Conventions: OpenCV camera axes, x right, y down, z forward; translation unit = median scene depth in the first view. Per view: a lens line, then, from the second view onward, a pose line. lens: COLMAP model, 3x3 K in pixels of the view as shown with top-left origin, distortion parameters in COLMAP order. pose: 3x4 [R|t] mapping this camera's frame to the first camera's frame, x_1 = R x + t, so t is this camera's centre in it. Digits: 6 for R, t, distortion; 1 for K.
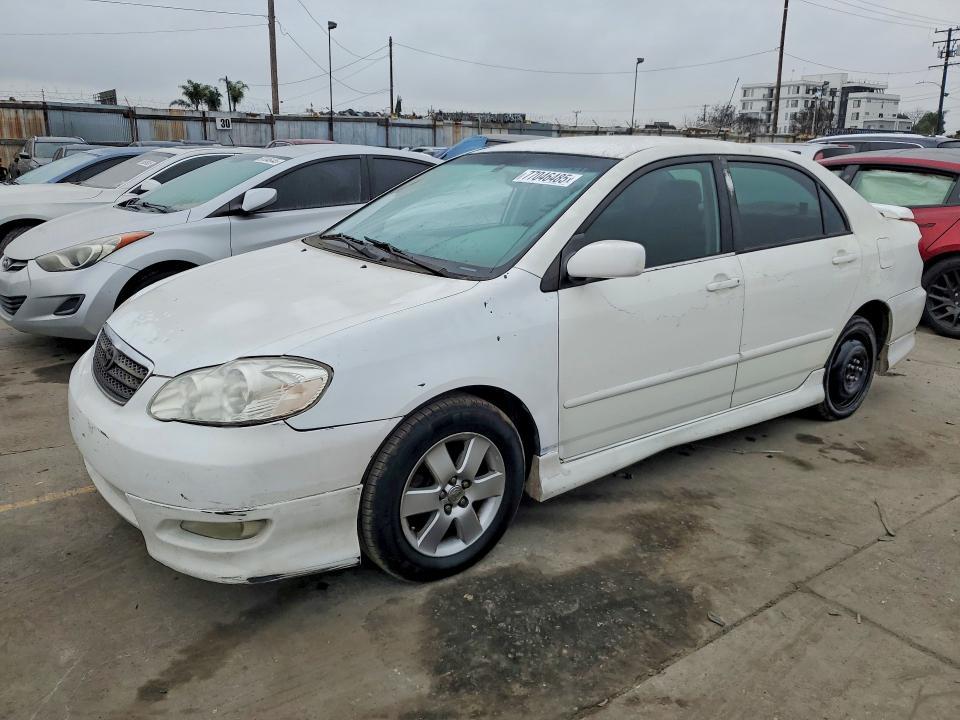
lens RADIAL K [[763.3, 0, 480.0], [0, 763.3, 360.0], [0, 0, 1]] dist [-0.003188, 0.007407]
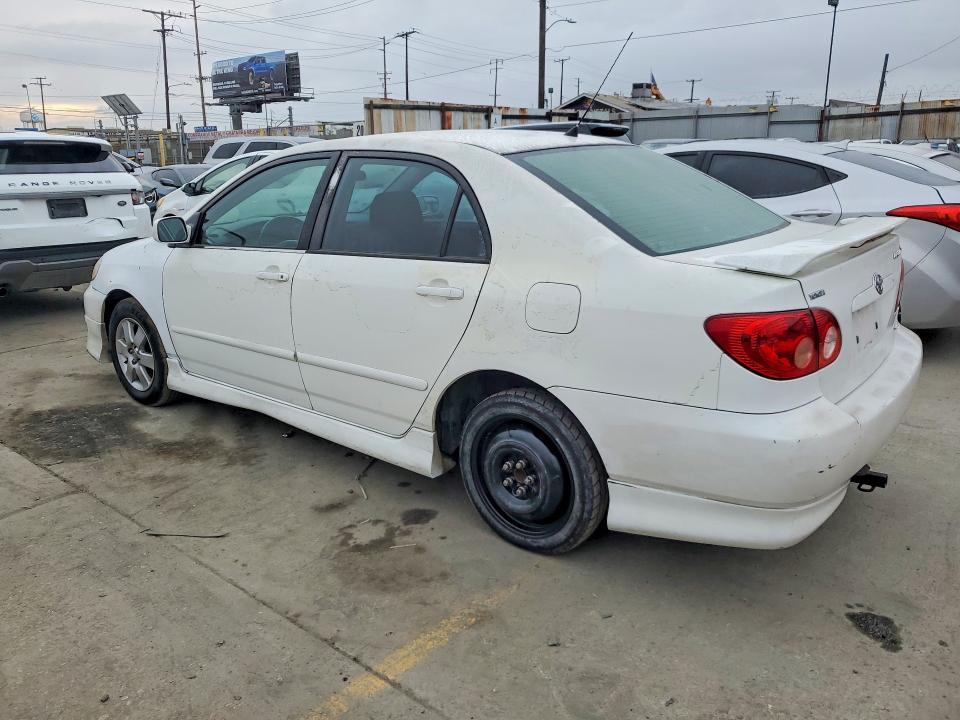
lens RADIAL K [[772.5, 0, 480.0], [0, 772.5, 360.0], [0, 0, 1]] dist [0.006460, 0.002294]
pose [[0.212640, 0.241318, -0.946863, 1.350707], [-0.242758, 0.951690, 0.188031, -0.246746], [0.946495, 0.189876, 0.260949, 0.972446]]
